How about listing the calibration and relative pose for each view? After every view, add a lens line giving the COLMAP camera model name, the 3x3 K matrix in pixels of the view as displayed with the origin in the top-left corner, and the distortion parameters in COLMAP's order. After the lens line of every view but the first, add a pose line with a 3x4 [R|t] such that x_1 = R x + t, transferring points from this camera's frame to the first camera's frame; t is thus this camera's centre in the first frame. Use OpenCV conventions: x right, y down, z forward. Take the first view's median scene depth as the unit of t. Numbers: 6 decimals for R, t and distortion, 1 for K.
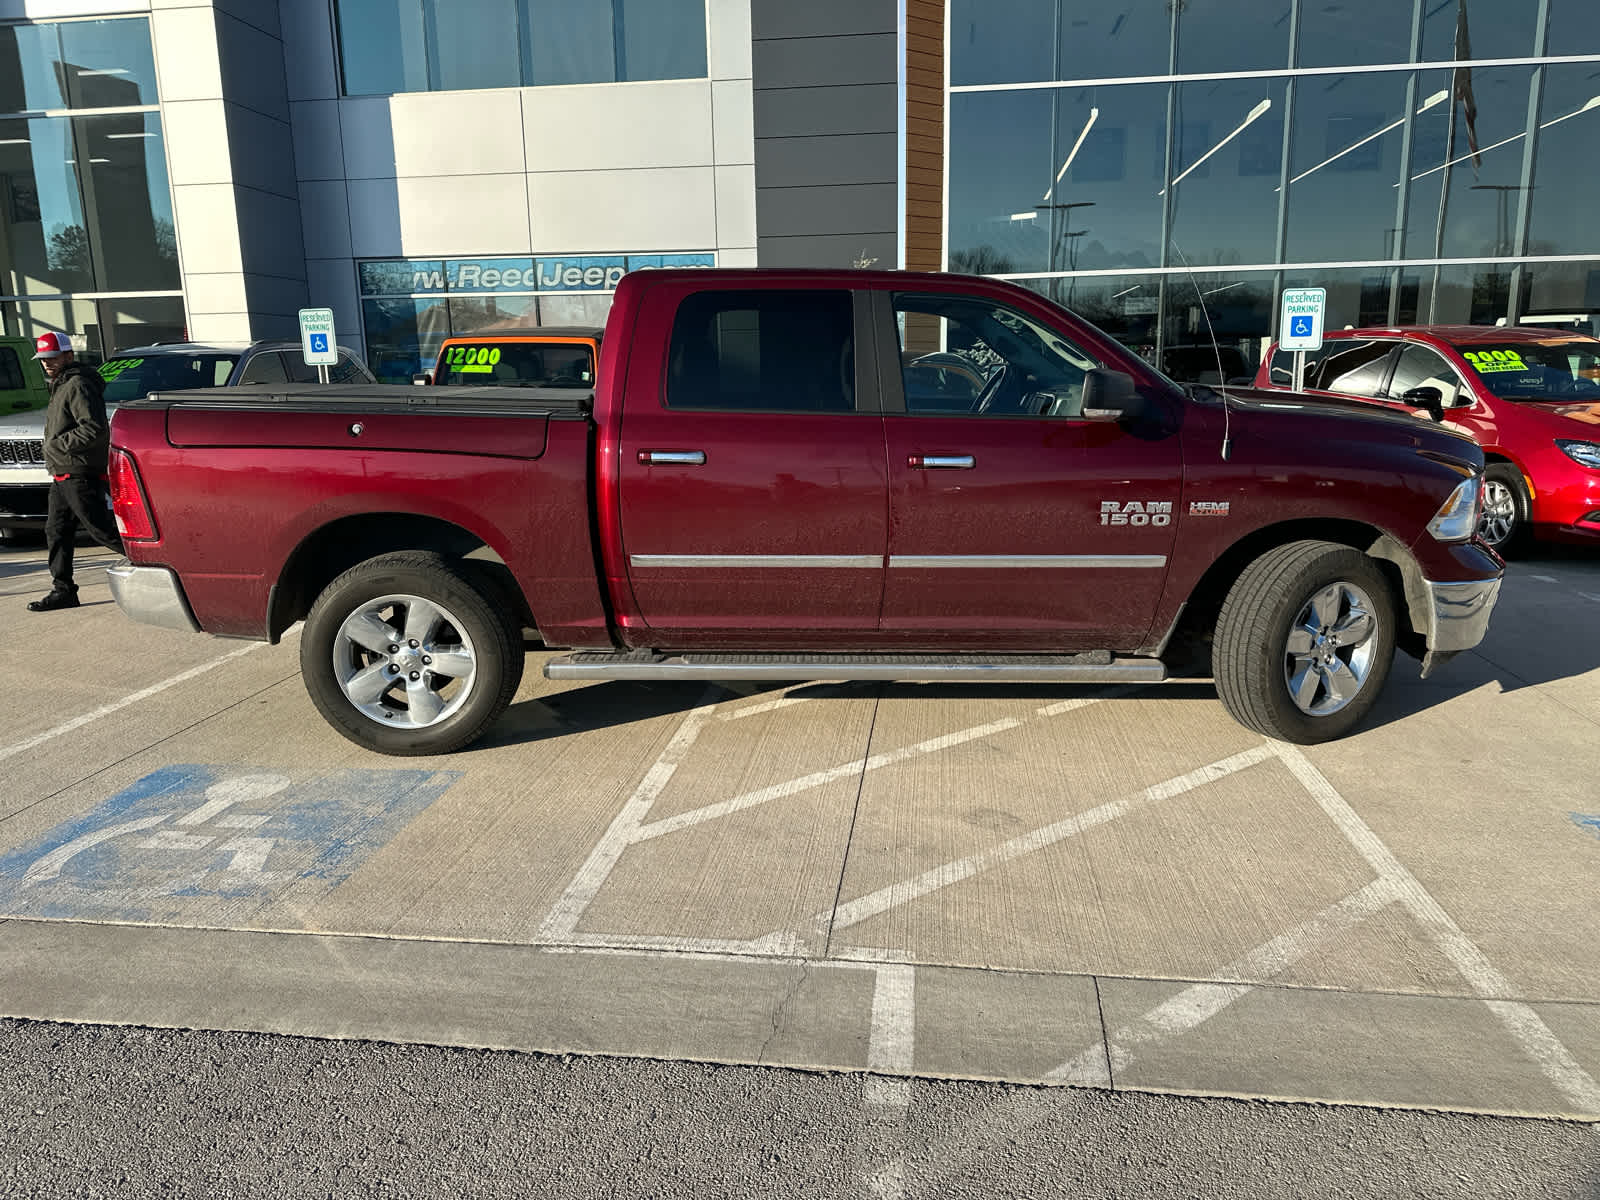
lens RADIAL K [[1134.9, 0, 799.1], [0, 1134.9, 595.4], [0, 0, 1]] dist [0.040749, -0.042435]
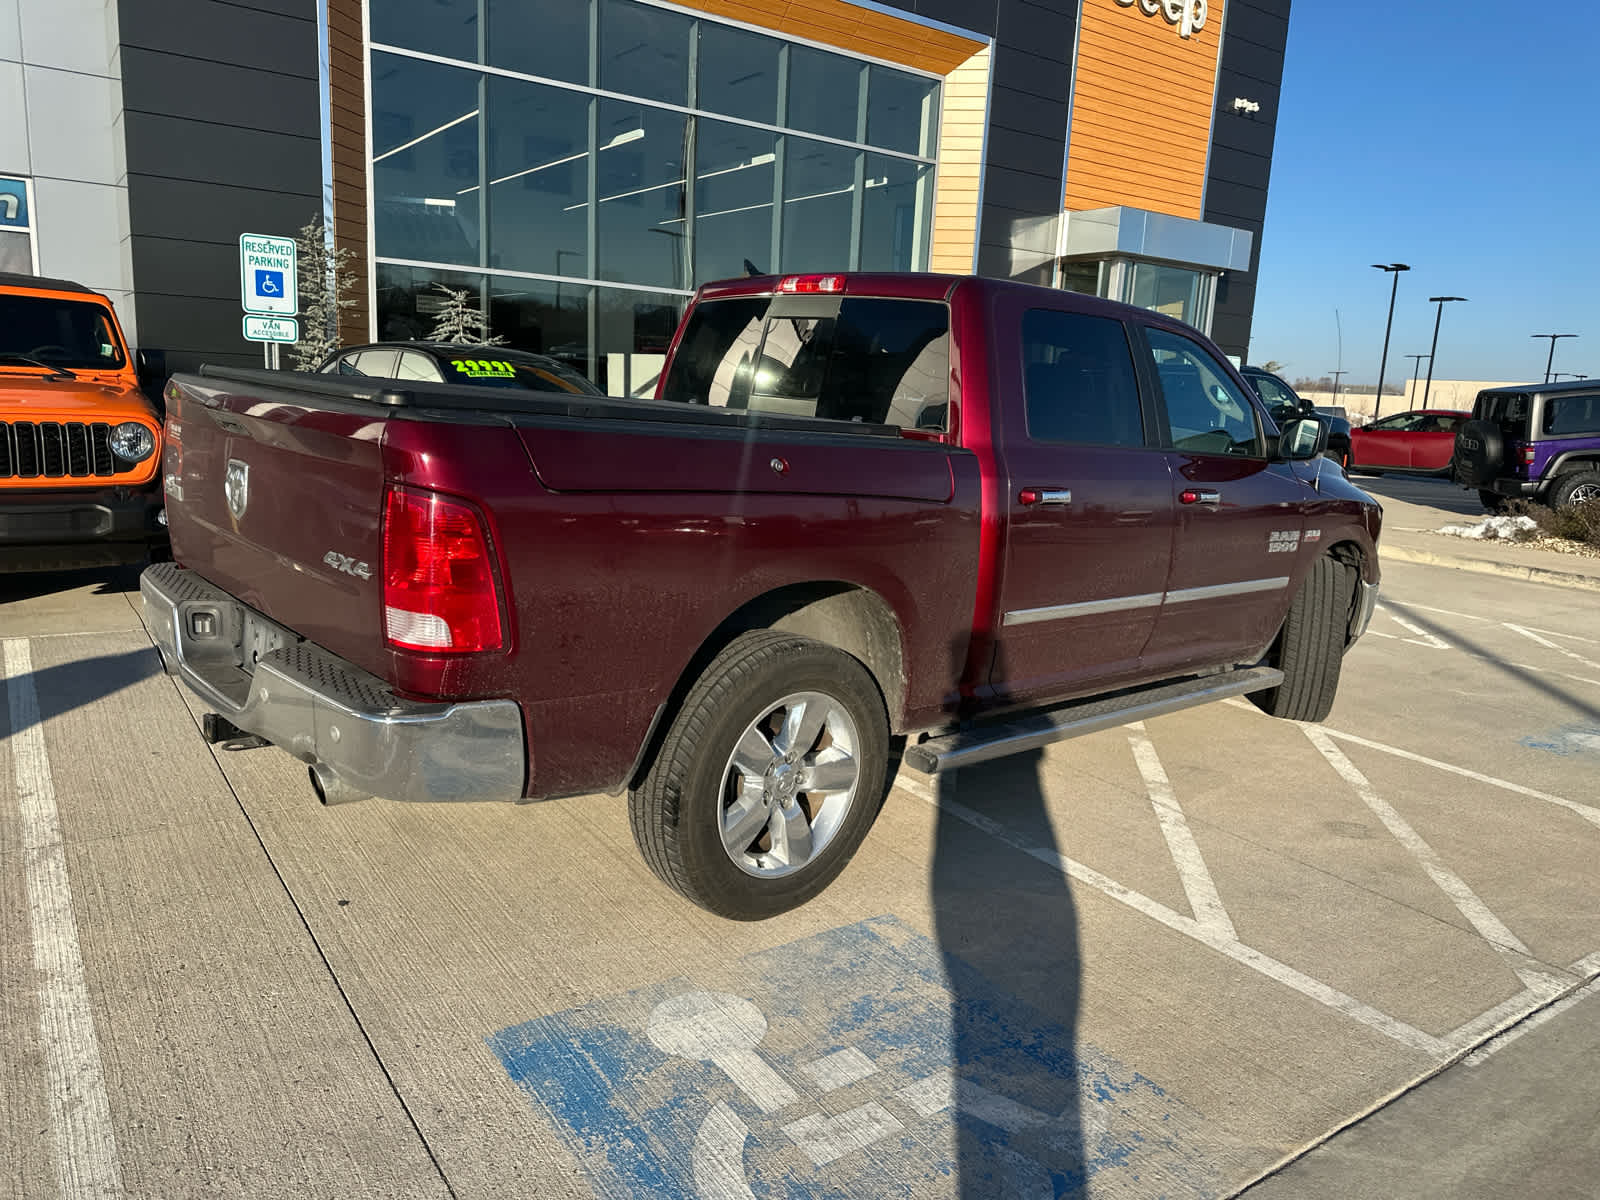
lens RADIAL K [[1134.9, 0, 807.1], [0, 1134.9, 603.8], [0, 0, 1]] dist [0.040749, -0.042435]
pose [[0.738019, -0.074851, 0.670616, -0.830482], [0.069631, 0.996971, 0.034648, -0.082907], [-0.671178, 0.021125, 0.740995, 0.473829]]
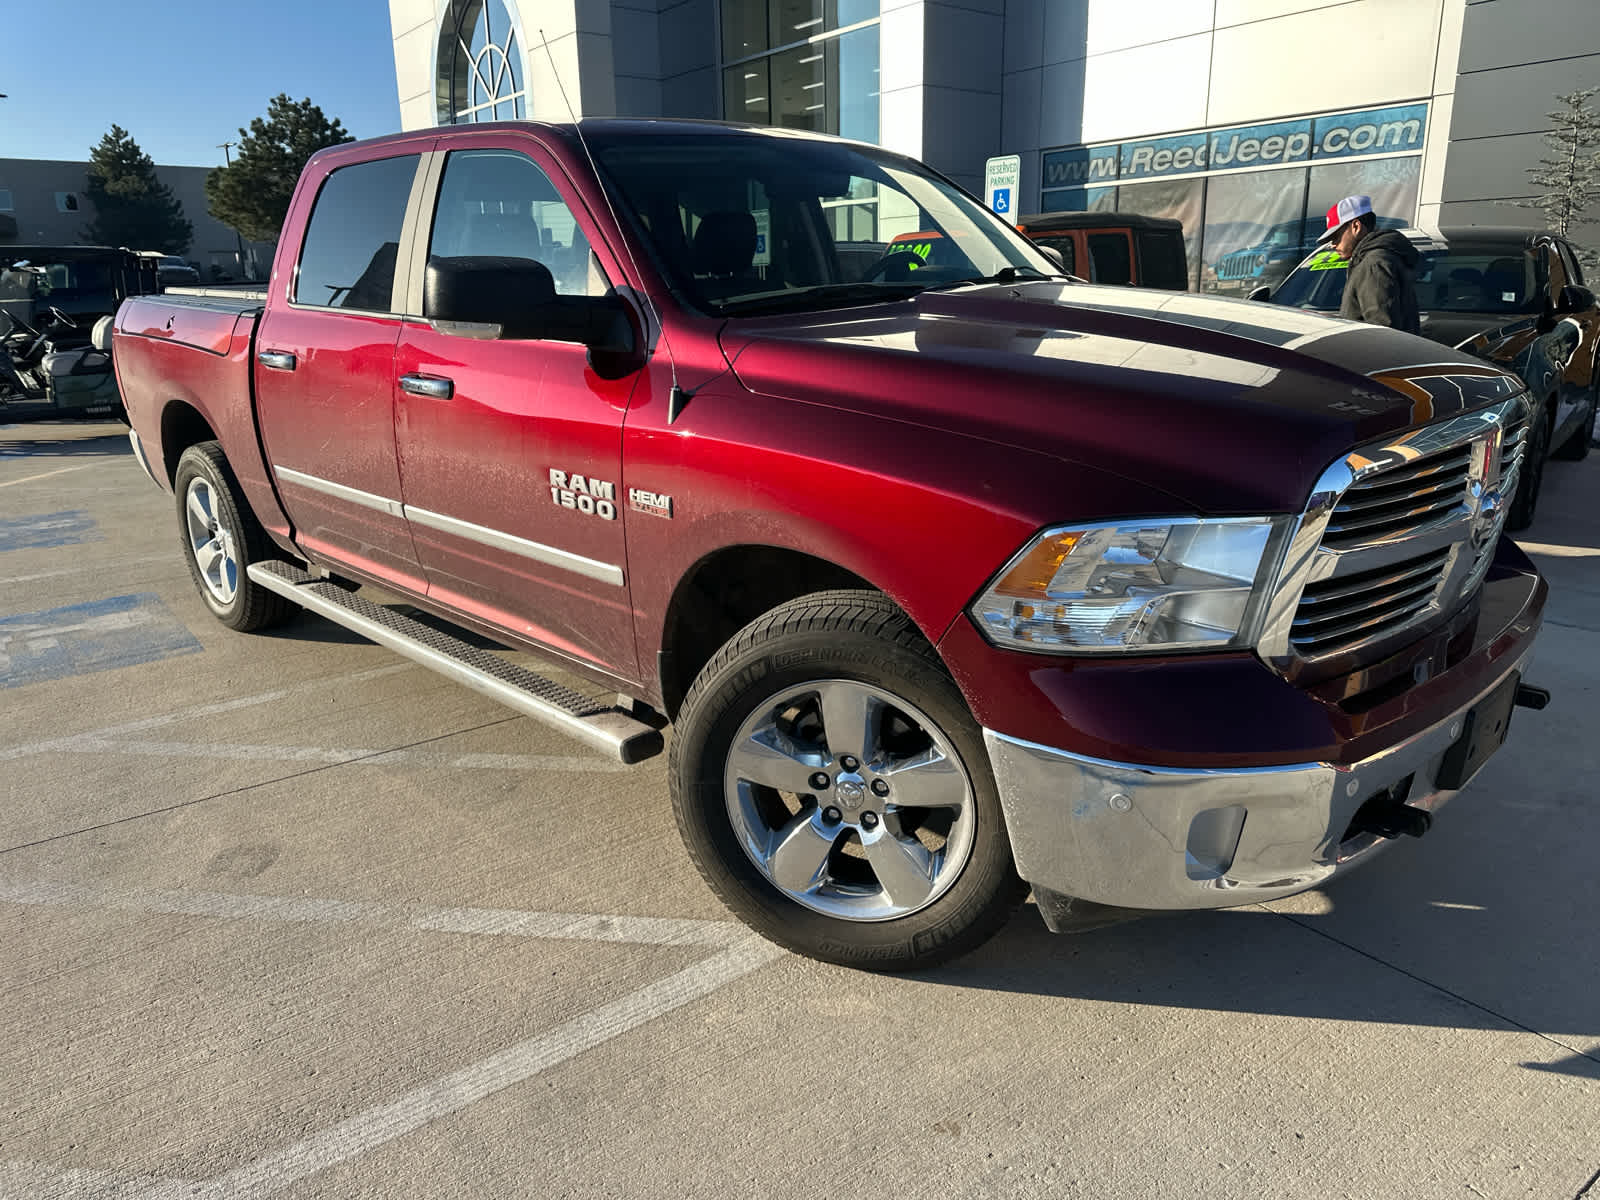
lens RADIAL K [[1134.9, 0, 798.4], [0, 1134.9, 599.6], [0, 0, 1]] dist [0.040749, -0.042435]
pose [[0.692470, 0.196888, -0.694061, 0.826297], [-0.135085, 0.980411, 0.143342, -0.120921], [0.708687, -0.005503, 0.705502, 0.643304]]
